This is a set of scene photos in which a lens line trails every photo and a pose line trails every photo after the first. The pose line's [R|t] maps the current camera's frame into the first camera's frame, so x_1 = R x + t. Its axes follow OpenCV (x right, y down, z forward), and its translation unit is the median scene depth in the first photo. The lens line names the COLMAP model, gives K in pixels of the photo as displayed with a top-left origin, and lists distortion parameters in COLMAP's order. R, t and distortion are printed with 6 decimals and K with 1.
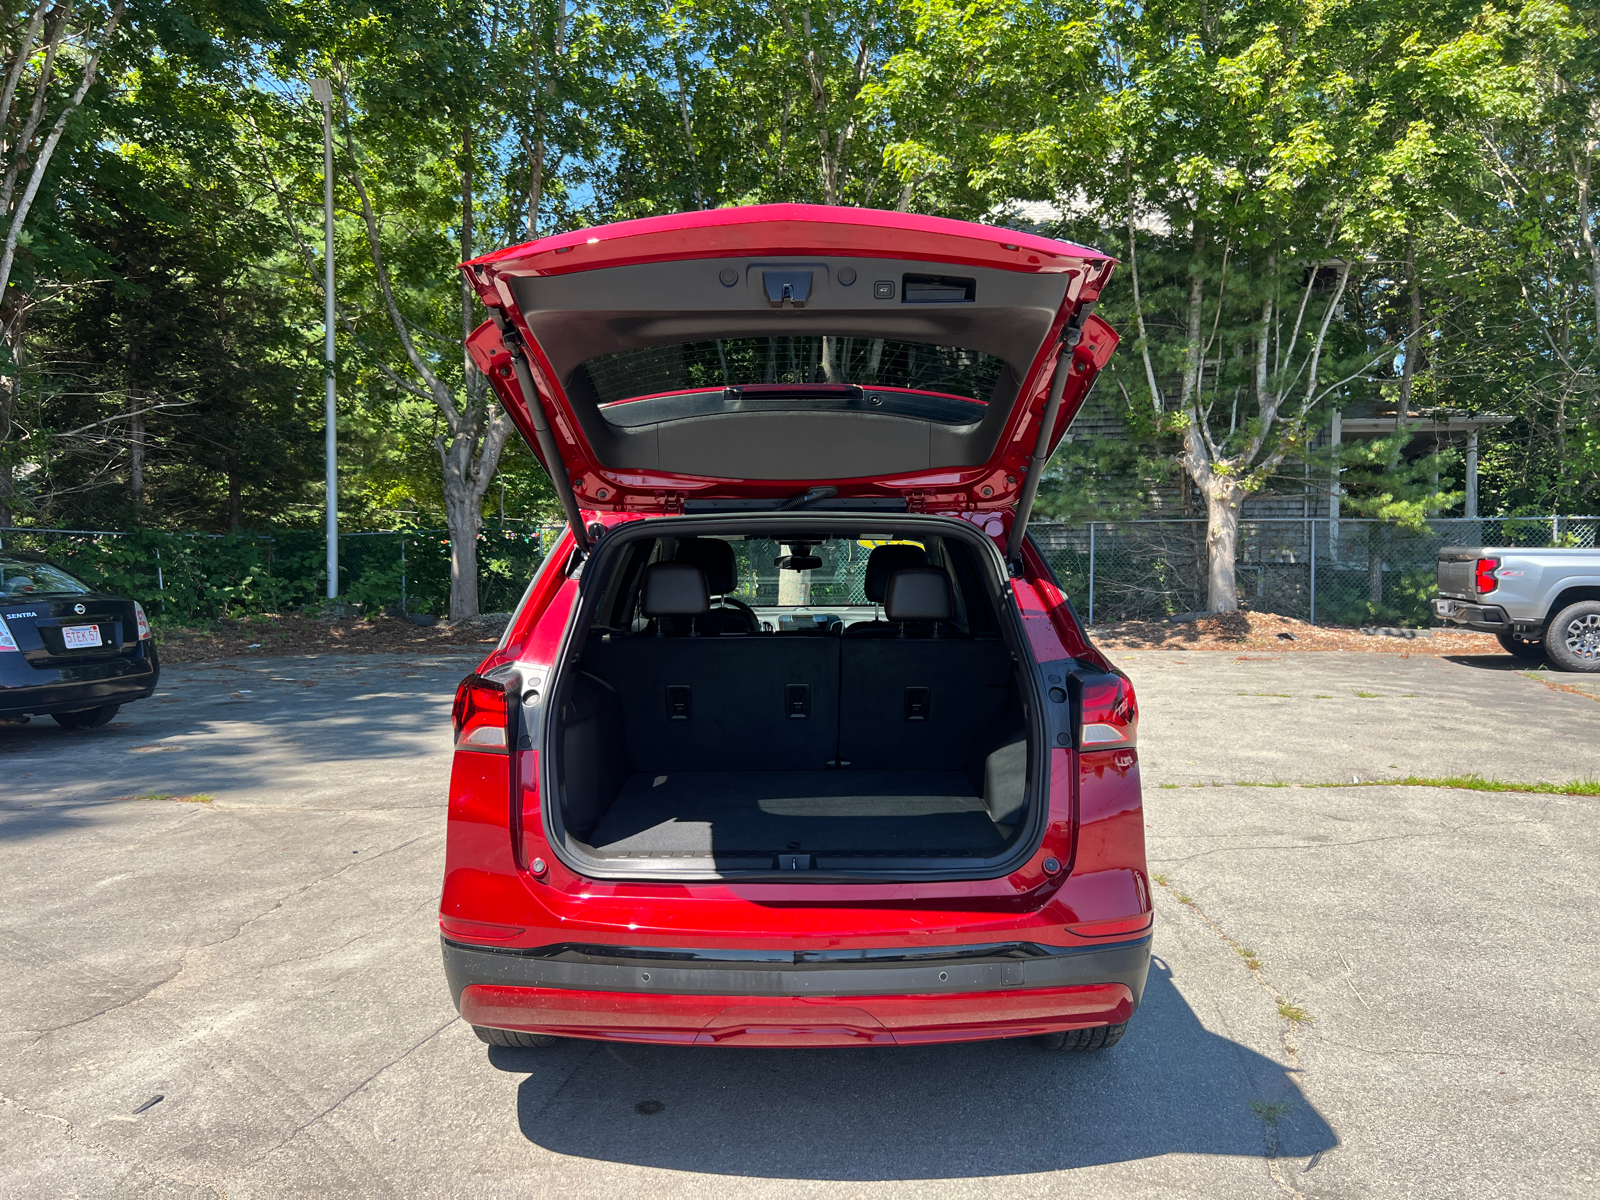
lens RADIAL K [[1206.3, 0, 801.9], [0, 1206.3, 616.6], [0, 0, 1]] dist [0.044425, -0.052006]
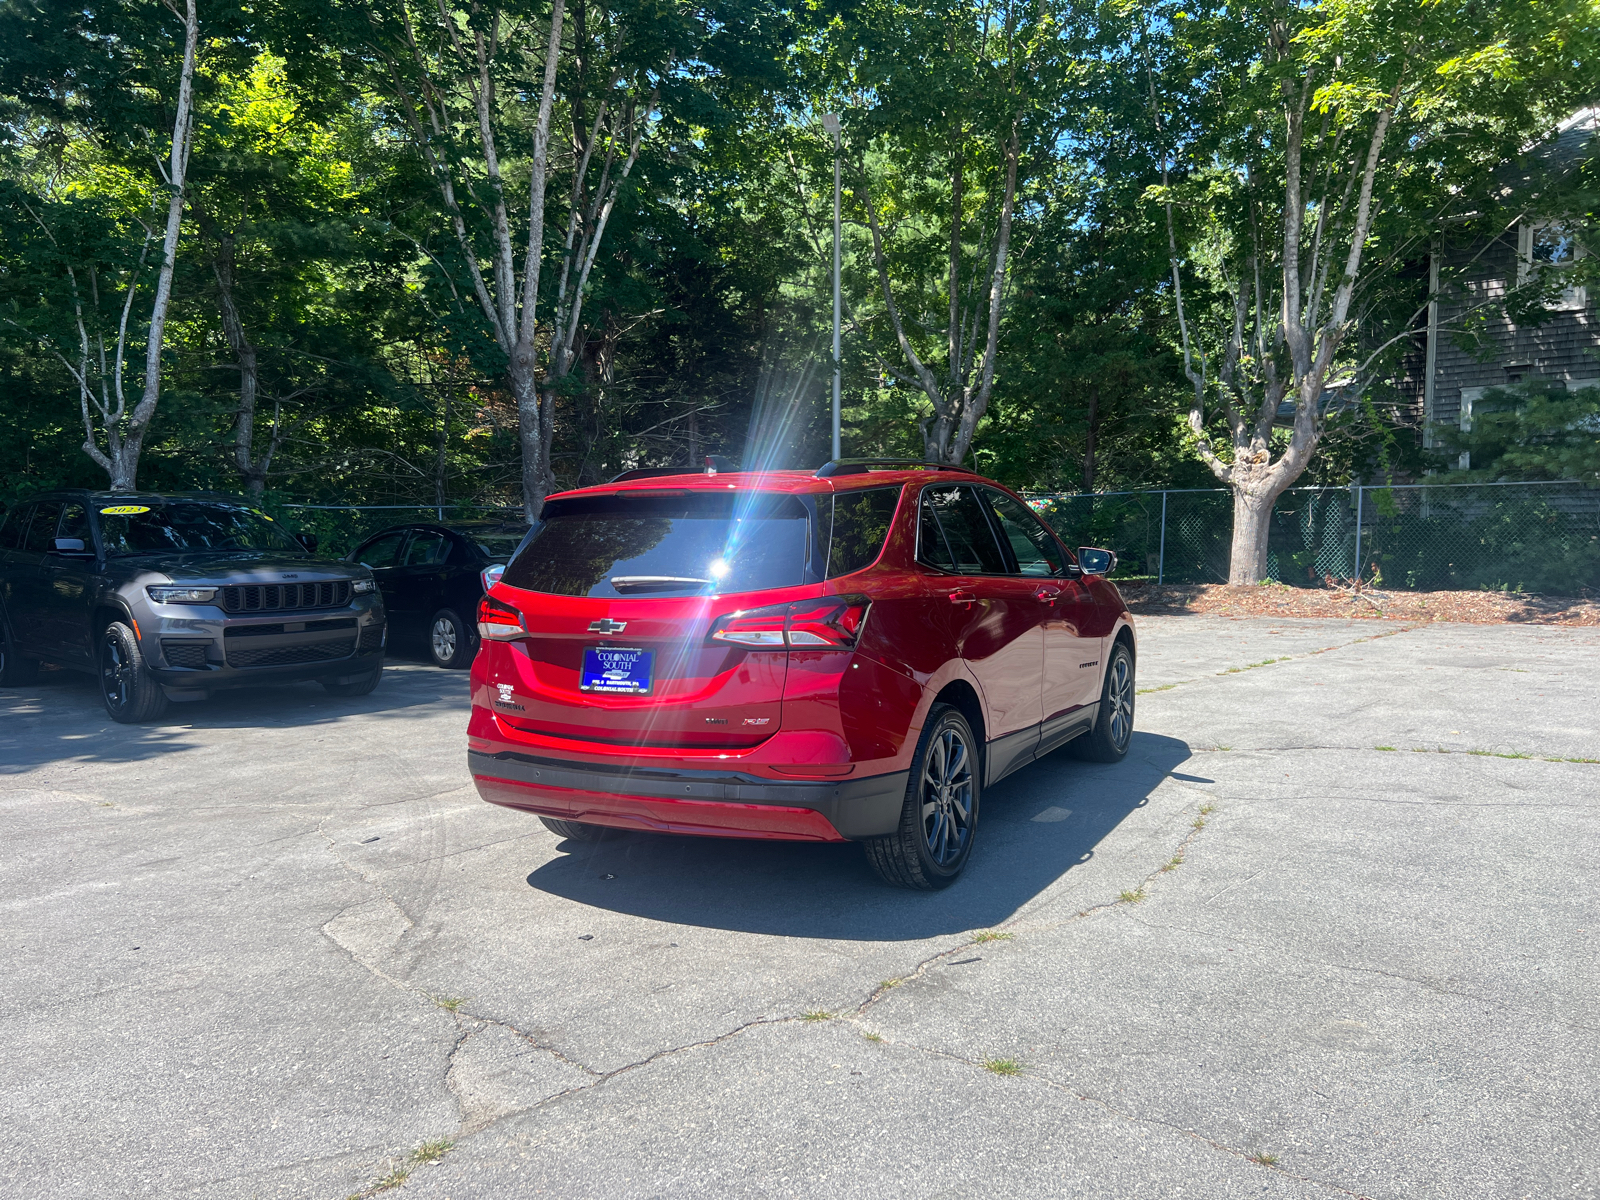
lens RADIAL K [[1206.3, 0, 796.5], [0, 1206.3, 626.0], [0, 0, 1]] dist [0.044425, -0.052006]
pose [[0.881627, 0.029045, -0.471053, 0.150722], [-0.014465, 0.999298, 0.034544, 0.005182], [0.471726, -0.023641, 0.881428, -0.045289]]
